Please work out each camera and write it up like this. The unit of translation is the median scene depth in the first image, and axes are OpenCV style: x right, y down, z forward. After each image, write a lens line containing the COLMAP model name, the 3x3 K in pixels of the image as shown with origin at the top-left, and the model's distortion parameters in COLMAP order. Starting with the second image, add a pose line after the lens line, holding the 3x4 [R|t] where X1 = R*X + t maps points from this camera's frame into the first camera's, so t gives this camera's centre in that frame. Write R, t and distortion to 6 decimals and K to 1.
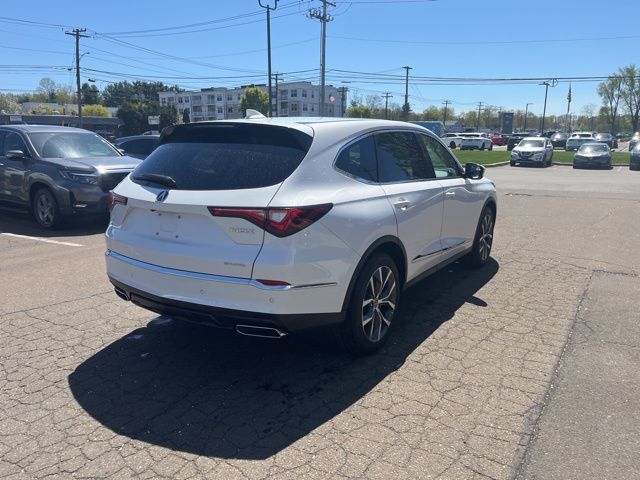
lens RADIAL K [[484.4, 0, 318.5], [0, 484.4, 241.7], [0, 0, 1]] dist [0.076258, -0.098415]
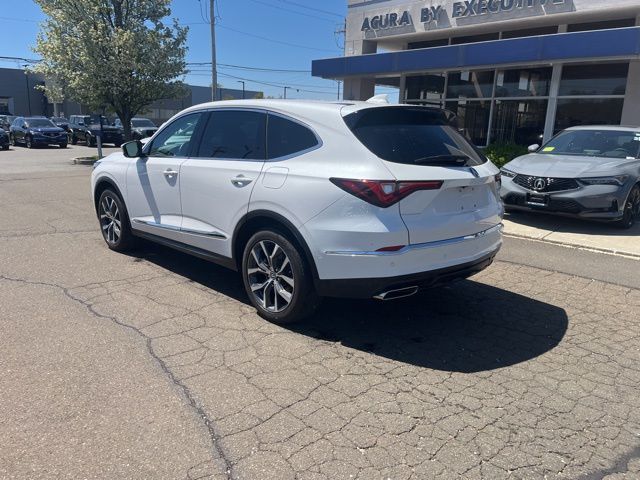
lens RADIAL K [[484.4, 0, 318.3], [0, 484.4, 244.2], [0, 0, 1]] dist [0.076258, -0.098415]
pose [[0.217318, -0.222057, 0.950507, -1.139778], [0.179151, 0.966312, 0.184789, -0.155178], [-0.959520, 0.130126, 0.249779, 0.812382]]
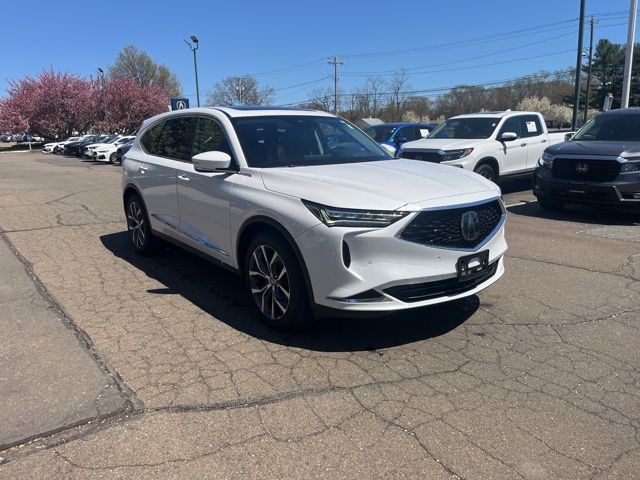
lens RADIAL K [[484.4, 0, 318.4], [0, 484.4, 232.1], [0, 0, 1]] dist [0.076258, -0.098415]
pose [[-0.326634, 0.198045, -0.924169, 1.277421], [-0.182545, 0.946171, 0.267278, -0.353577], [0.927355, 0.256004, -0.272899, 1.775332]]
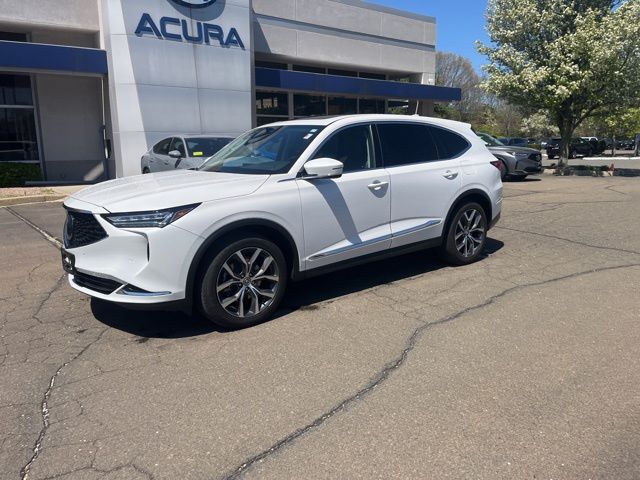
lens RADIAL K [[484.4, 0, 320.1], [0, 484.4, 233.0], [0, 0, 1]] dist [0.076258, -0.098415]
pose [[-0.950291, -0.045164, 0.308070, -0.325504], [0.078447, 0.922777, 0.377265, -0.501951], [-0.301319, 0.382679, -0.873364, 2.478542]]
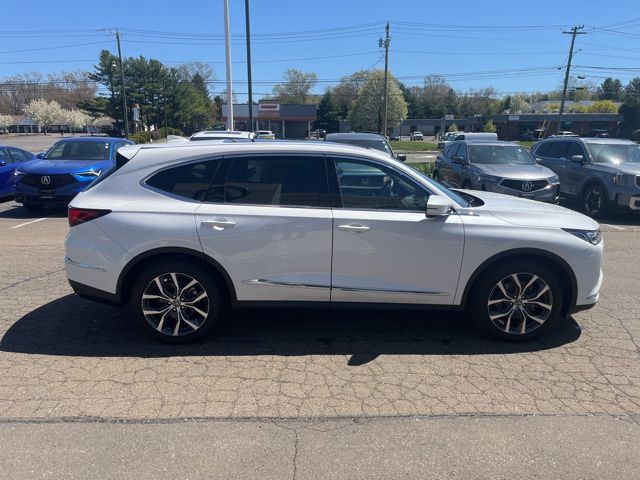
lens RADIAL K [[484.4, 0, 319.1], [0, 484.4, 237.9], [0, 0, 1]] dist [0.076258, -0.098415]
pose [[0.572186, 0.177358, -0.800717, 1.069510], [-0.177404, 0.979987, 0.090295, -0.168375], [0.800706, 0.090385, 0.592199, 0.499690]]
